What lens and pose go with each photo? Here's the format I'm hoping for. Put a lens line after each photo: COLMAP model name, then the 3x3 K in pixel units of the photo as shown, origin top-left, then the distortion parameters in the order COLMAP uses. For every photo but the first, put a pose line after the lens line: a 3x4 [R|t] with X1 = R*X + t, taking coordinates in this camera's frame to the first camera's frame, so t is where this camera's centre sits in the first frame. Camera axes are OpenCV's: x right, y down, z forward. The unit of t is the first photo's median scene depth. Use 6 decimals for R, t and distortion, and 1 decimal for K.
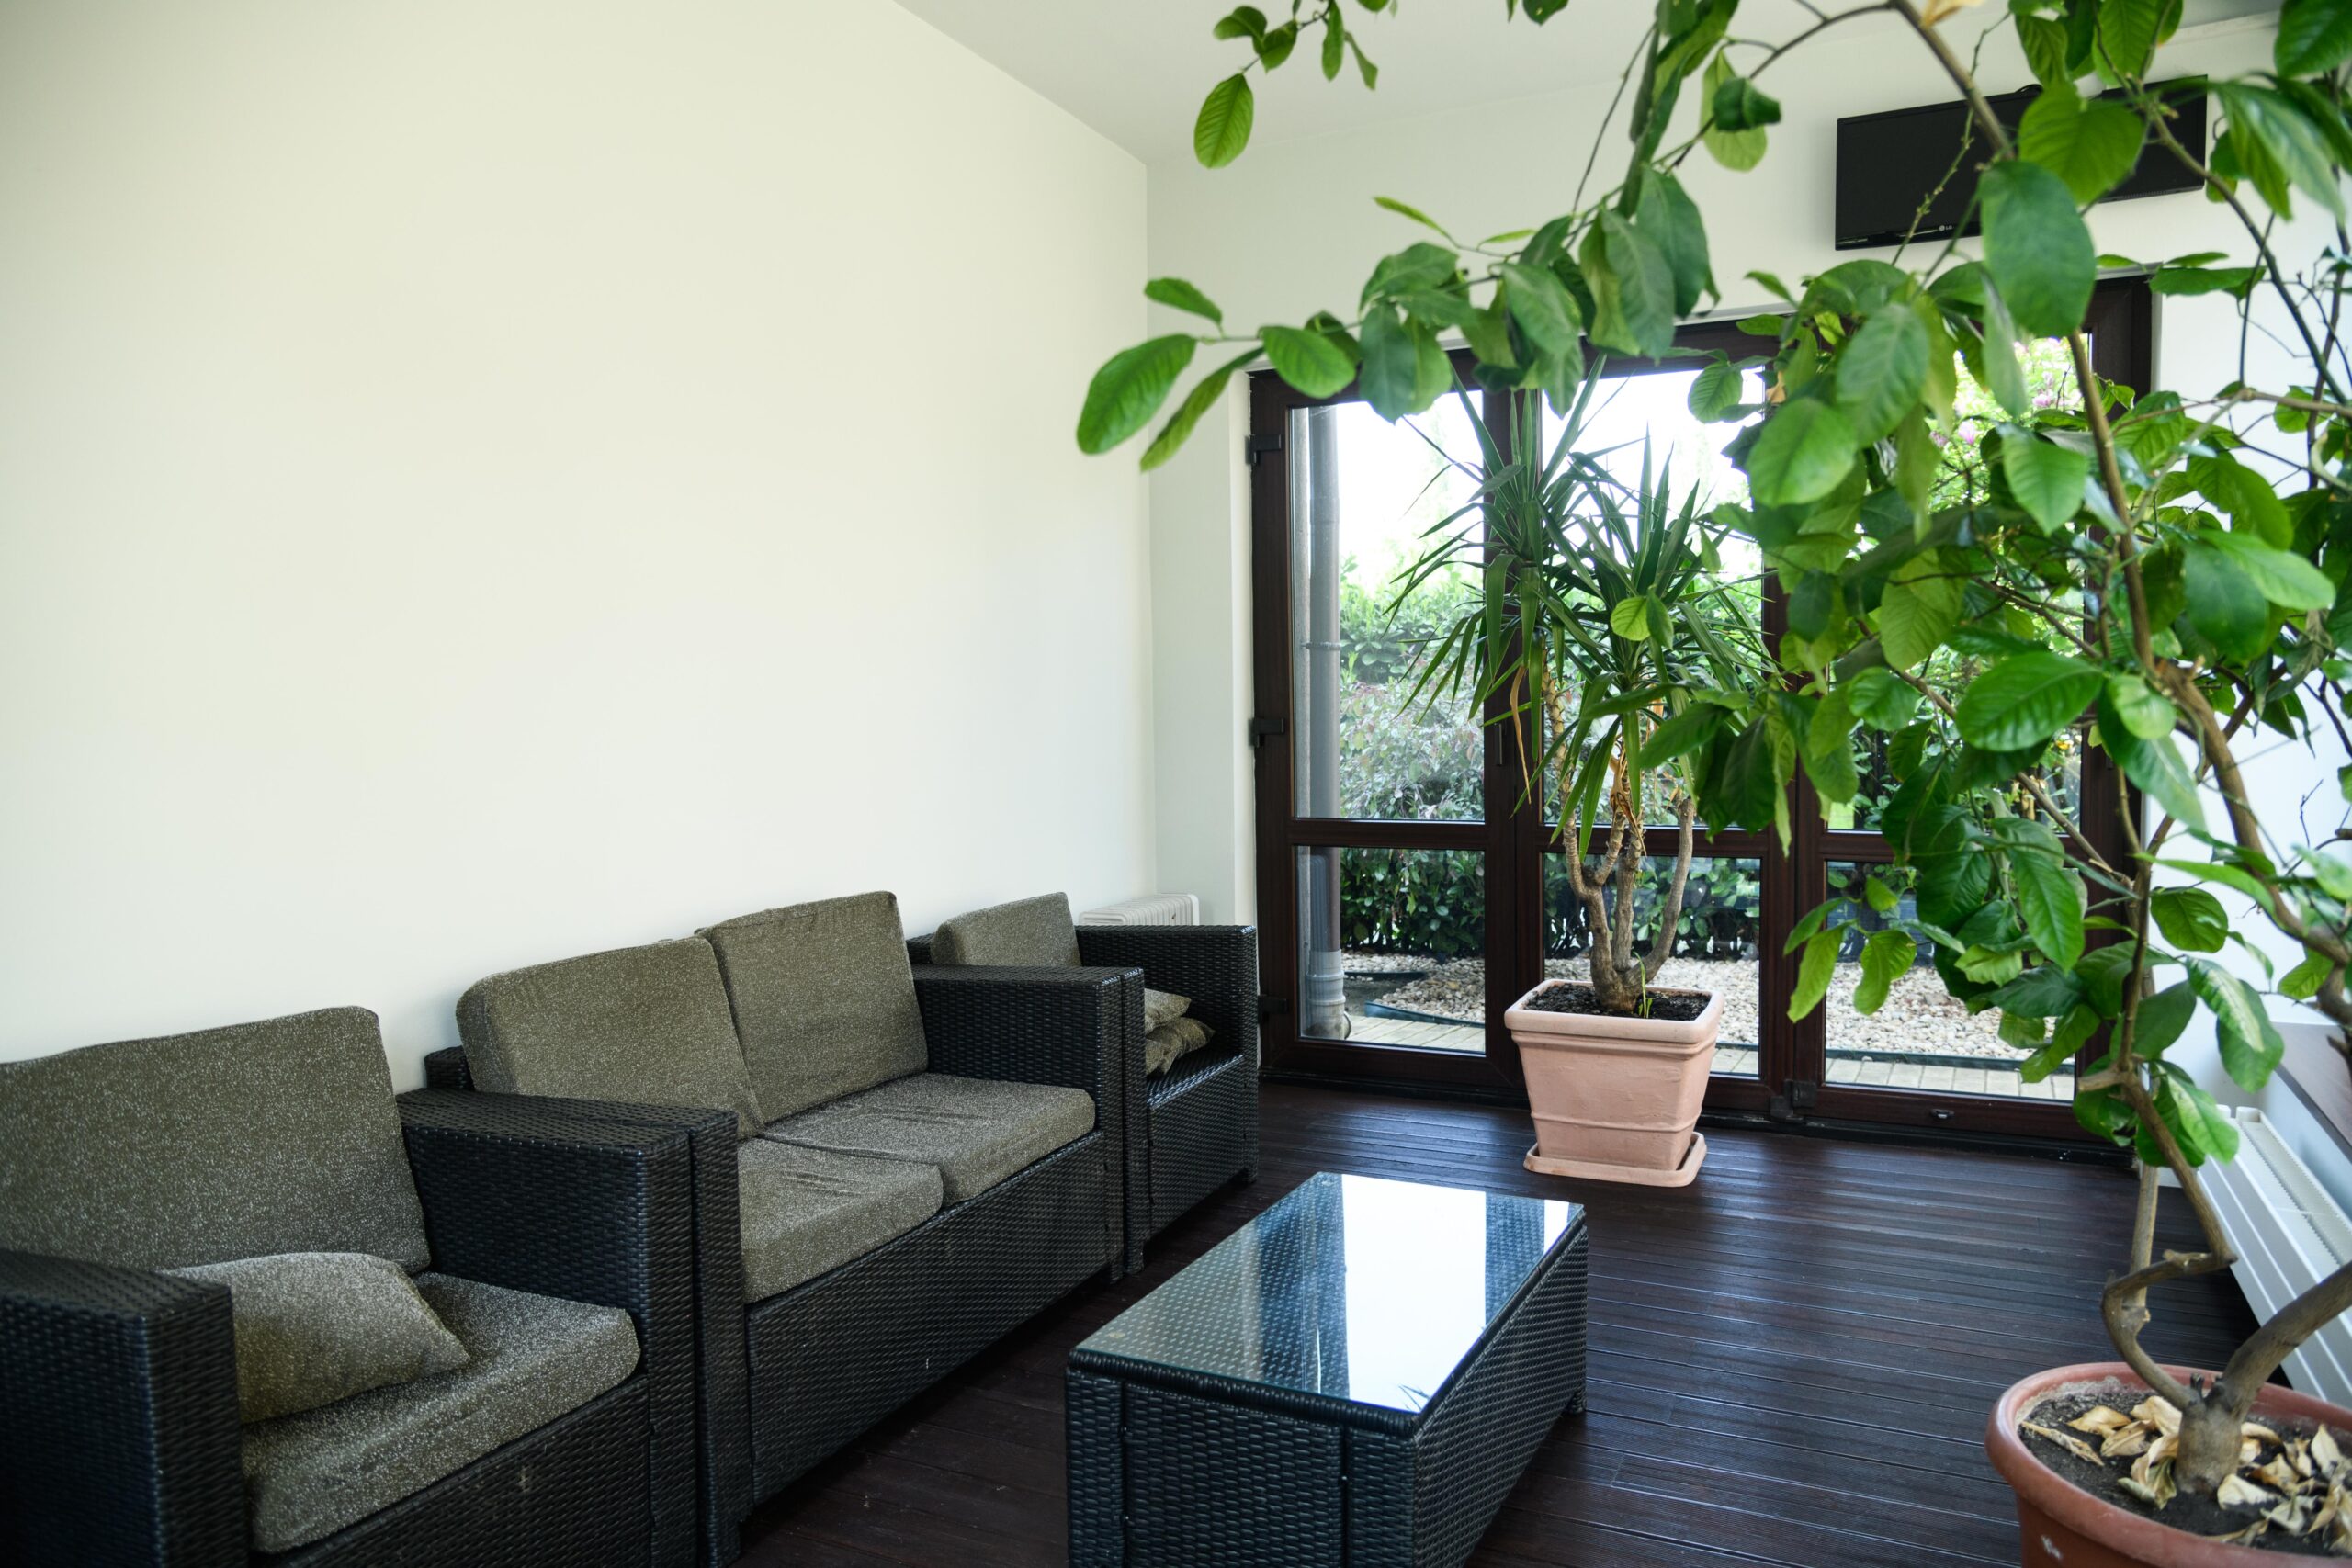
lens RADIAL K [[1589.5, 0, 1179.6], [0, 1589.5, 793.1], [0, 0, 1]] dist [-0.030110, 0.025196]
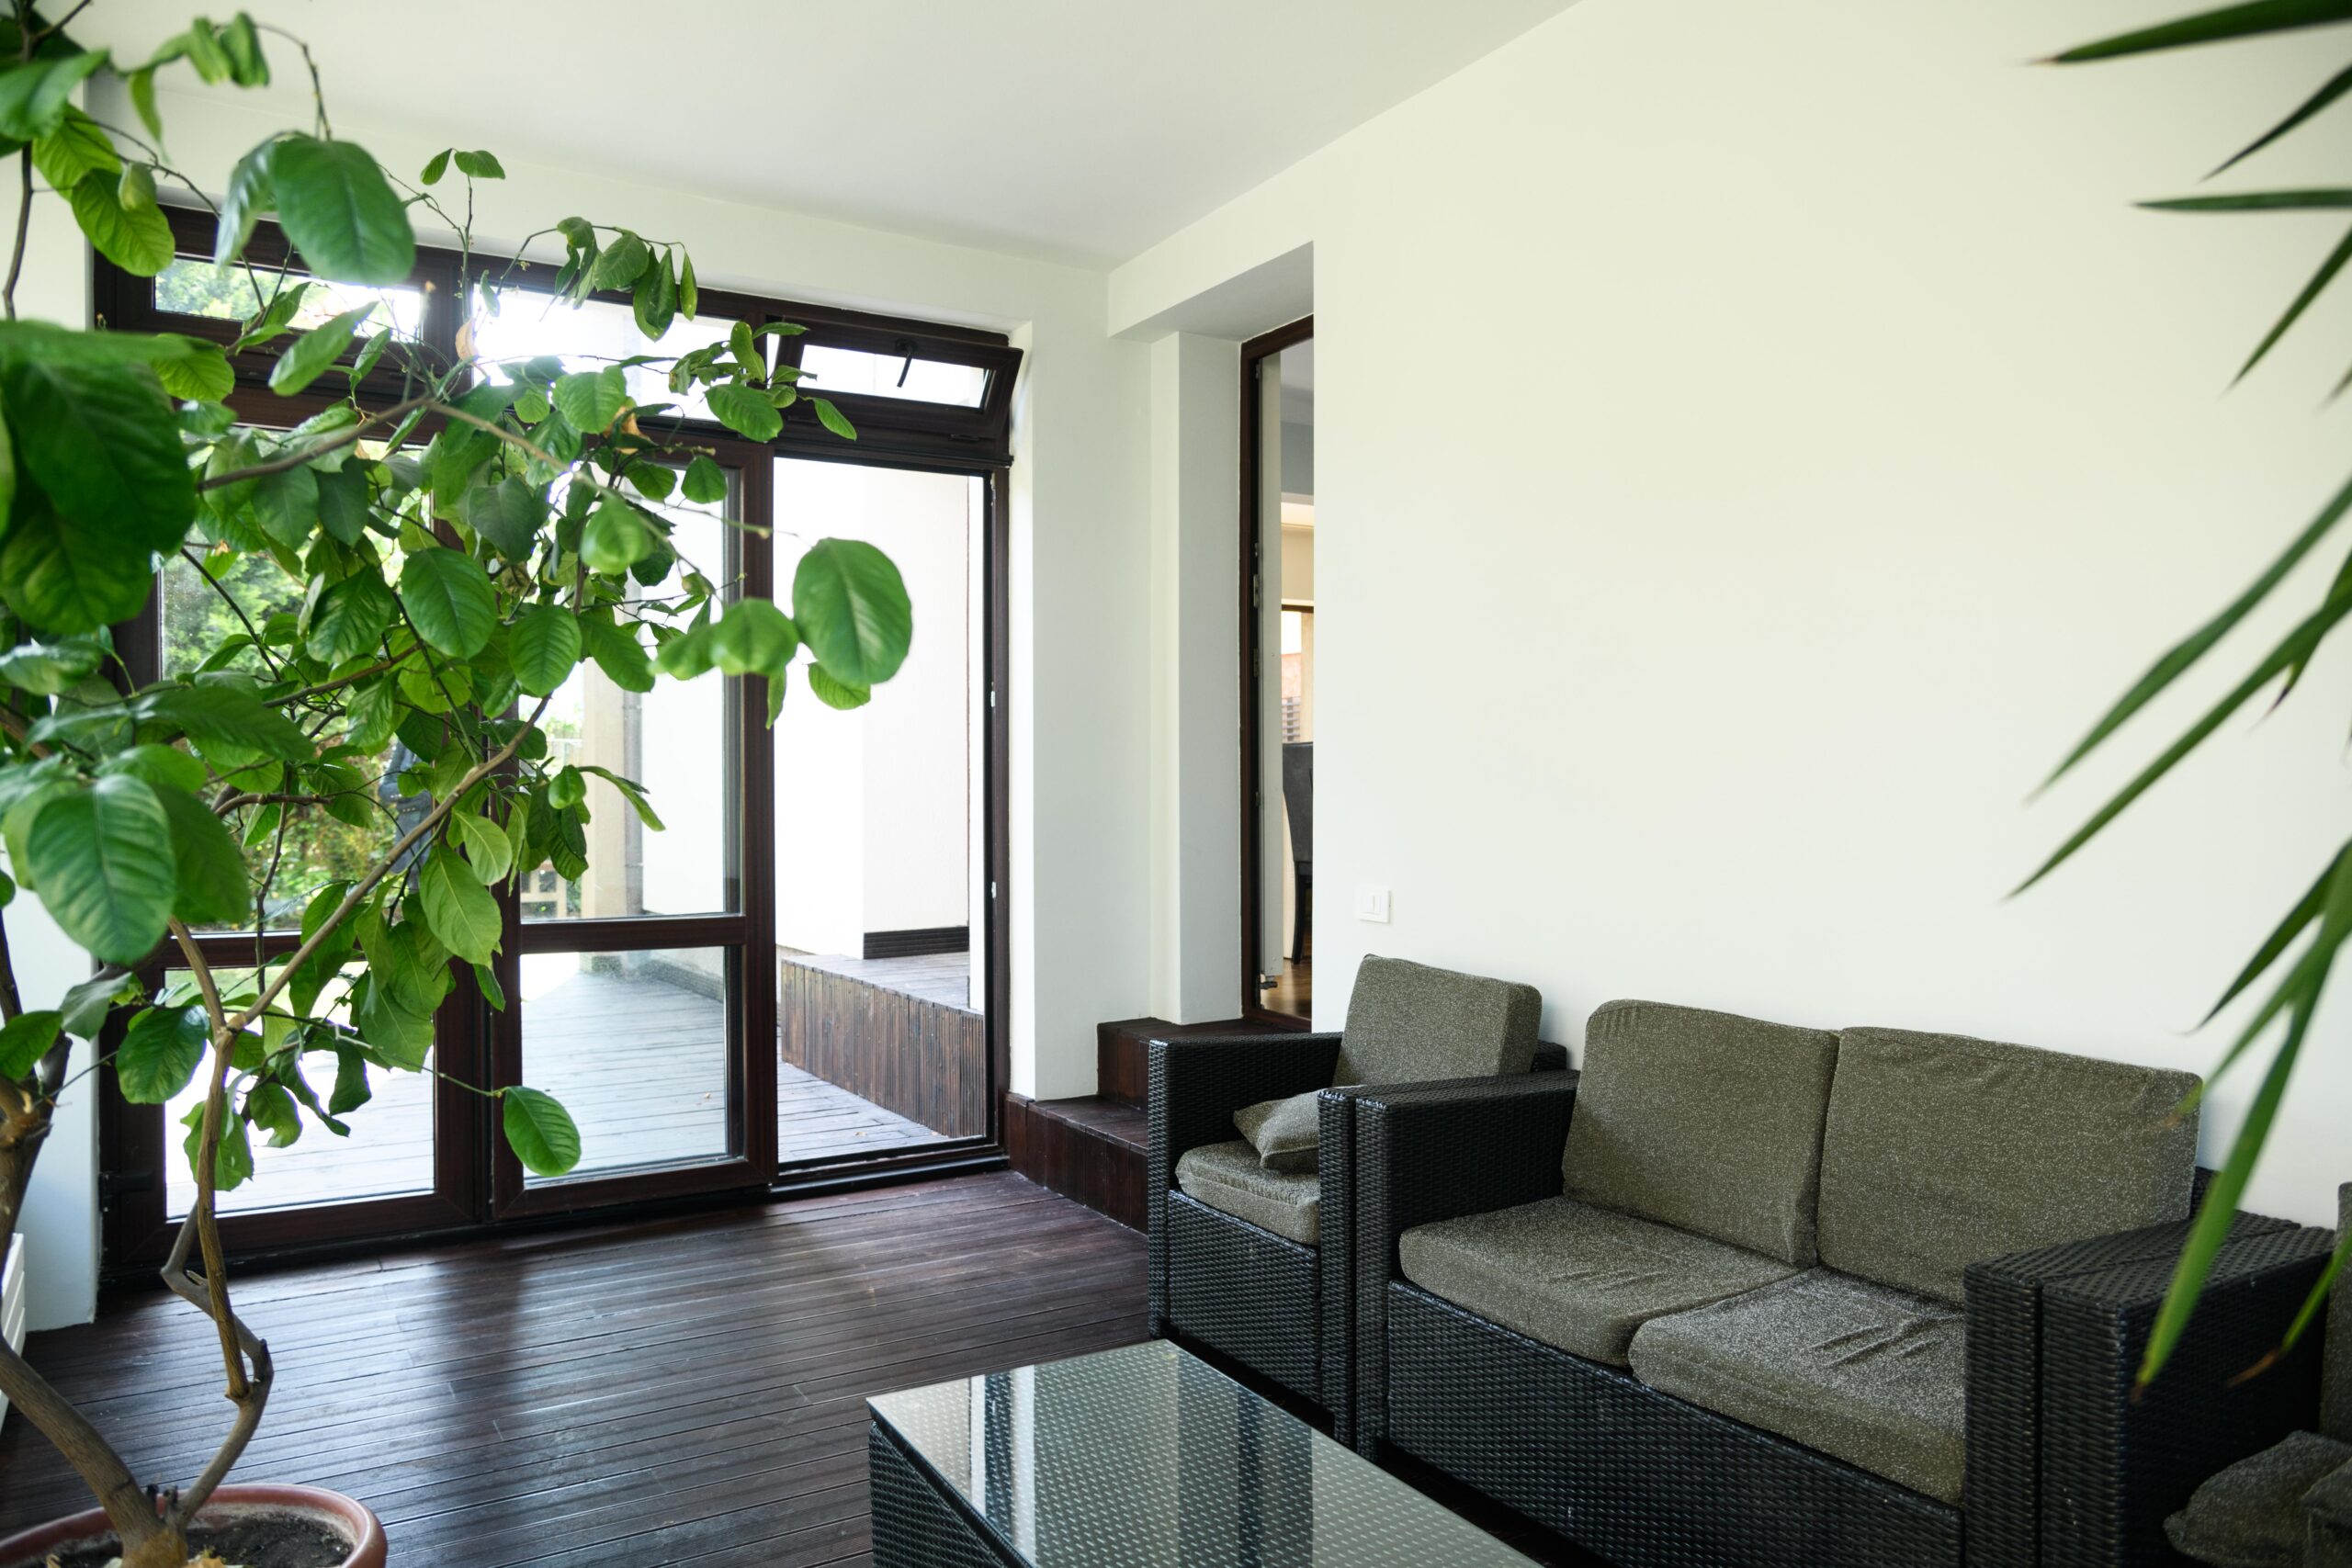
lens RADIAL K [[1589.5, 0, 1179.6], [0, 1589.5, 793.1], [0, 0, 1]] dist [-0.030110, 0.025196]
pose [[-0.549430, 0.020635, -0.835285, 0.599528], [-0.038731, 0.997991, 0.050130, -0.070007], [0.834641, 0.059894, -0.547527, 1.098400]]
